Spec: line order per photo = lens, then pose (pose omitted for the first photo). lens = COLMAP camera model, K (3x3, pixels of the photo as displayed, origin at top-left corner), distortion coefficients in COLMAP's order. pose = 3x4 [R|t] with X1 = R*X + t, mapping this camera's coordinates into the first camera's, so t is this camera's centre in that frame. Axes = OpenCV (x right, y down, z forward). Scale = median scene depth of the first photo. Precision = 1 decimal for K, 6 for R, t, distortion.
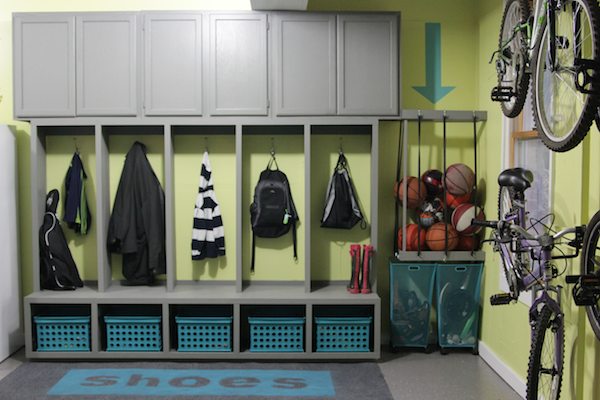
lens RADIAL K [[798.0, 0, 300.0], [0, 798.0, 200.0], [0, 0, 1]] dist [-0.094323, 0.025833]
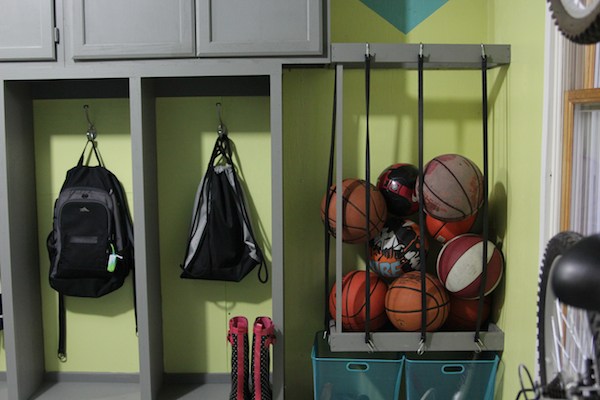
lens RADIAL K [[798.0, 0, 300.0], [0, 798.0, 200.0], [0, 0, 1]] dist [-0.094323, 0.025833]
pose [[0.999524, -0.004347, -0.030558, 0.121024], [0.006094, 0.998339, 0.057291, -0.045864], [0.030258, -0.057450, 0.997890, 0.504946]]
